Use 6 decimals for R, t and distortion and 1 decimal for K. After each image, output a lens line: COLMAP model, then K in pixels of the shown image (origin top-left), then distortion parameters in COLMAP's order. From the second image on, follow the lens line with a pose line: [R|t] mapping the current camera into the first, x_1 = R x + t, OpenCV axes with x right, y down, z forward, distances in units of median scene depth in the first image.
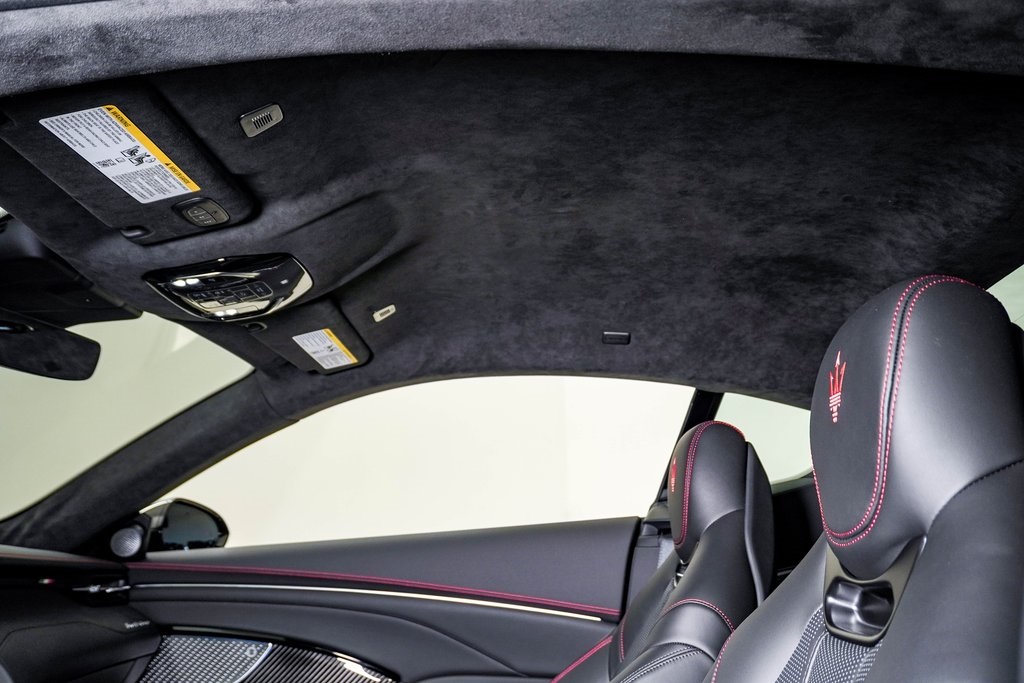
lens RADIAL K [[916.6, 0, 511.1], [0, 916.6, 337.2], [0, 0, 1]] dist [-0.036954, -0.001341]
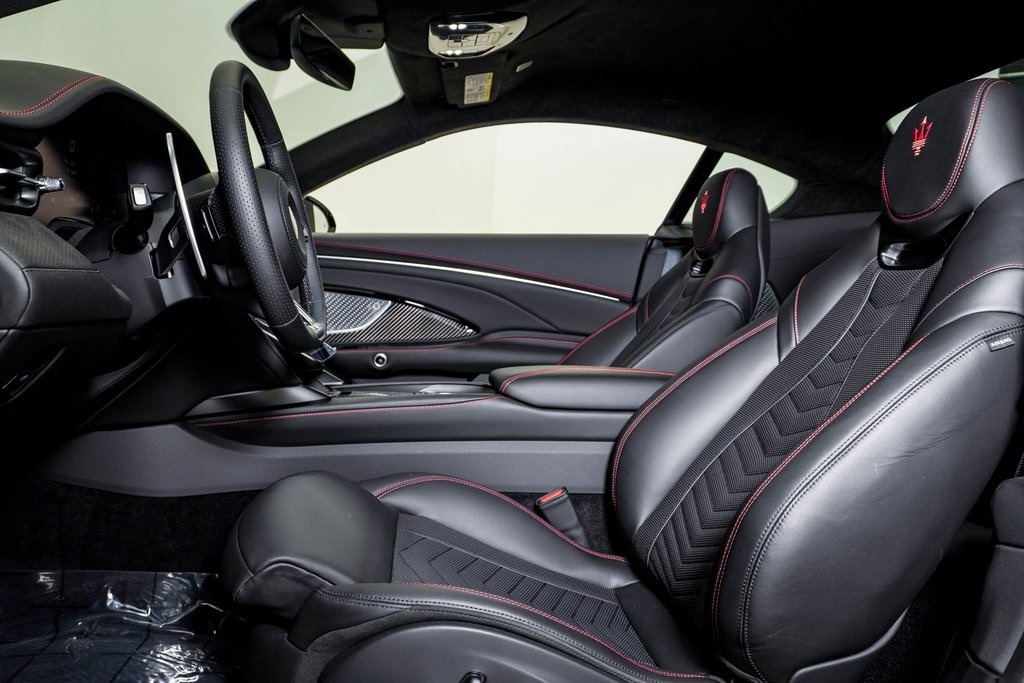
lens RADIAL K [[762.7, 0, 509.5], [0, 762.7, 338.8], [0, 0, 1]] dist [-0.012195, 0.006249]
pose [[0.985469, 0.064055, 0.157315, -0.391195], [-0.105955, 0.955706, 0.274590, 0.065818], [-0.132758, -0.287268, 0.948605, -0.262211]]
